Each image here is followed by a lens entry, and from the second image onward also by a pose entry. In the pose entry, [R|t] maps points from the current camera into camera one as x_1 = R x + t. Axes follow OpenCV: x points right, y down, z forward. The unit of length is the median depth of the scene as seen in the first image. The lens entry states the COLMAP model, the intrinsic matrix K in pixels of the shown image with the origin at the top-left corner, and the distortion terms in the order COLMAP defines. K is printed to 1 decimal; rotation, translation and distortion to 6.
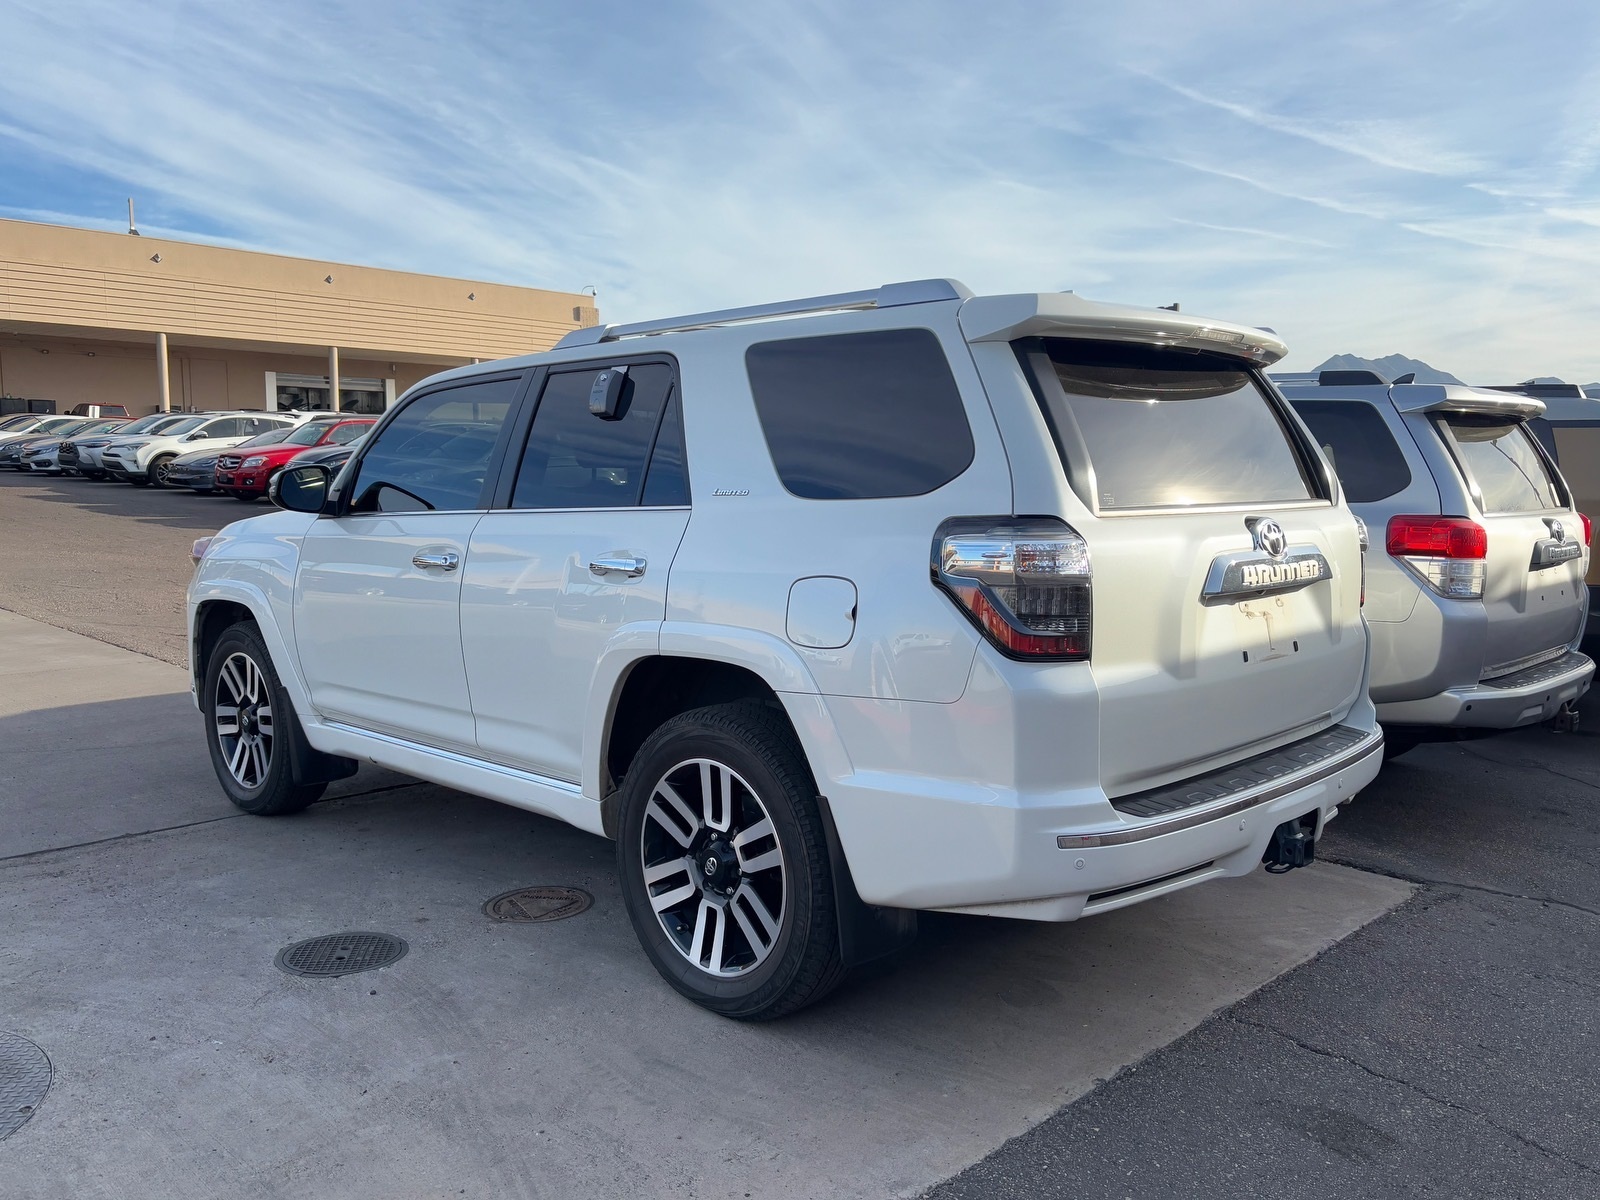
lens RADIAL K [[1324.0, 0, 800.0], [0, 1324.0, 600.0], [0, 0, 1]] dist [-0.100435, -0.000433]
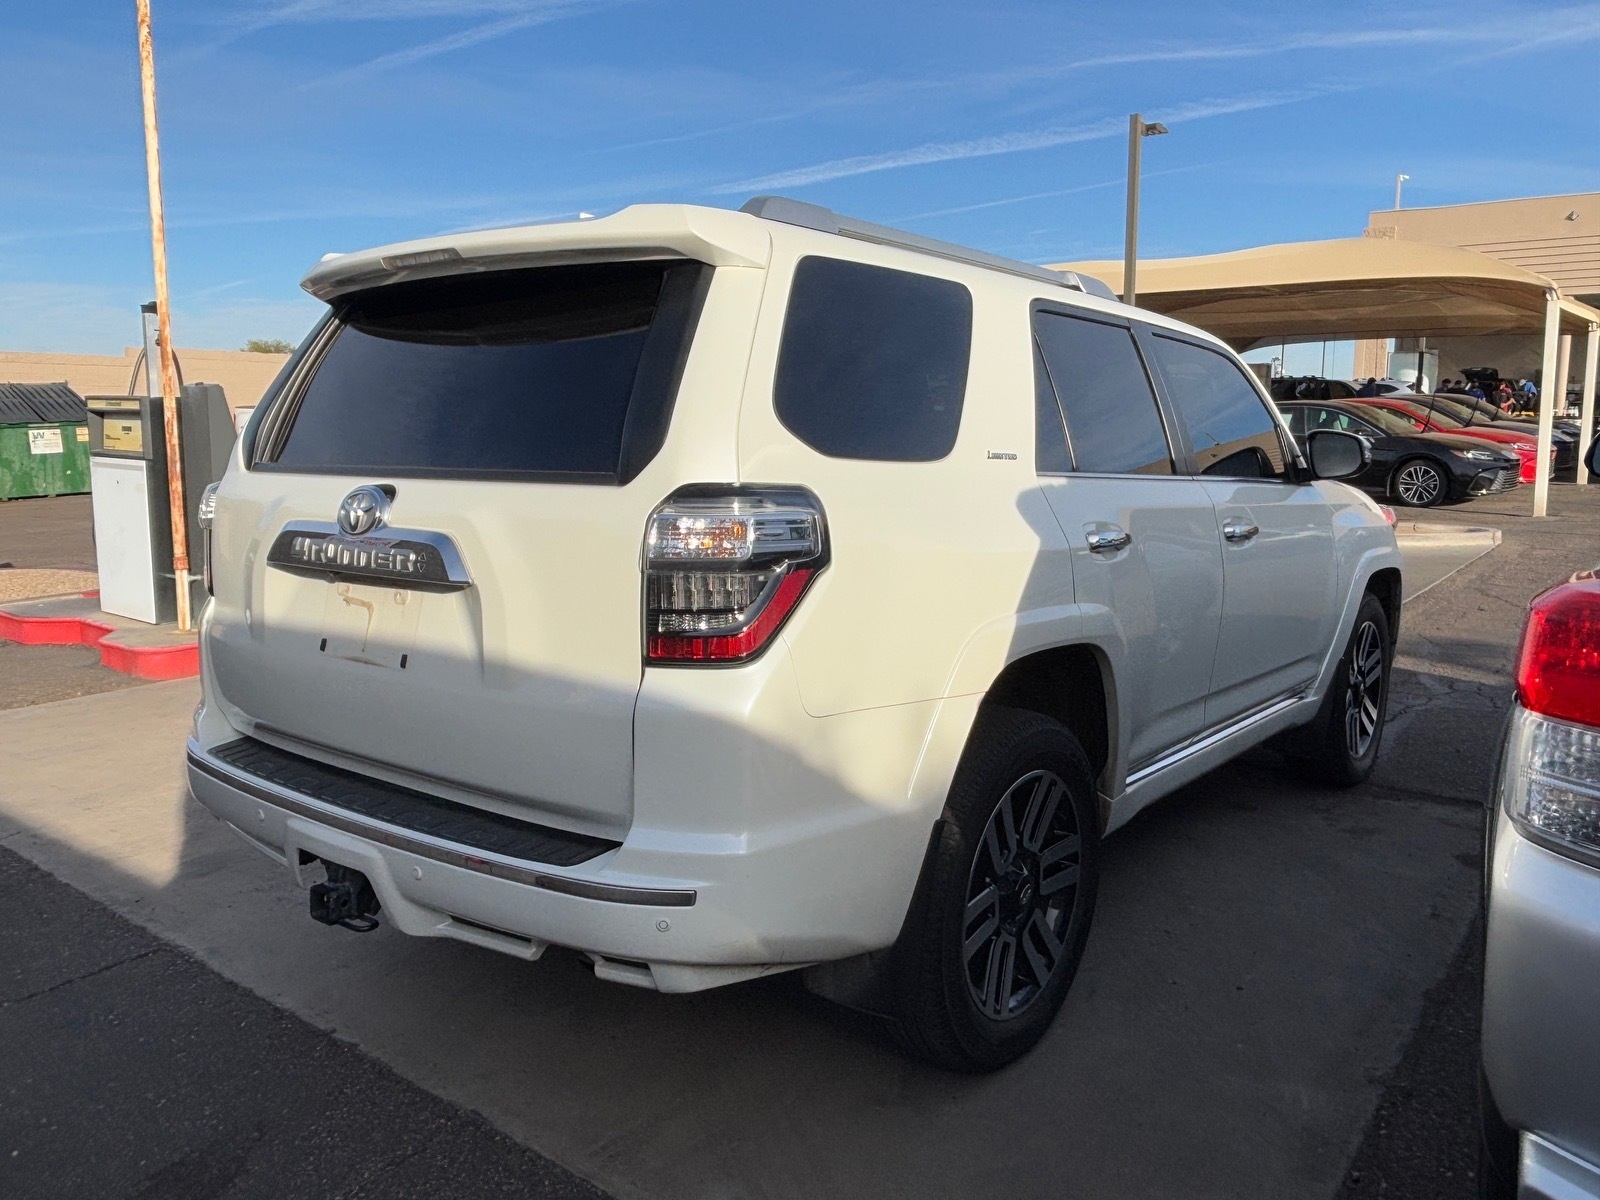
lens RADIAL K [[1249.2, 0, 800.0], [0, 1249.2, 600.0], [0, 0, 1]] dist [0.002252, 0.000235]
pose [[0.096199, 0.126490, -0.987292, 1.155429], [-0.095559, 0.988485, 0.117332, -0.110478], [0.990764, 0.083058, 0.107178, 1.192549]]
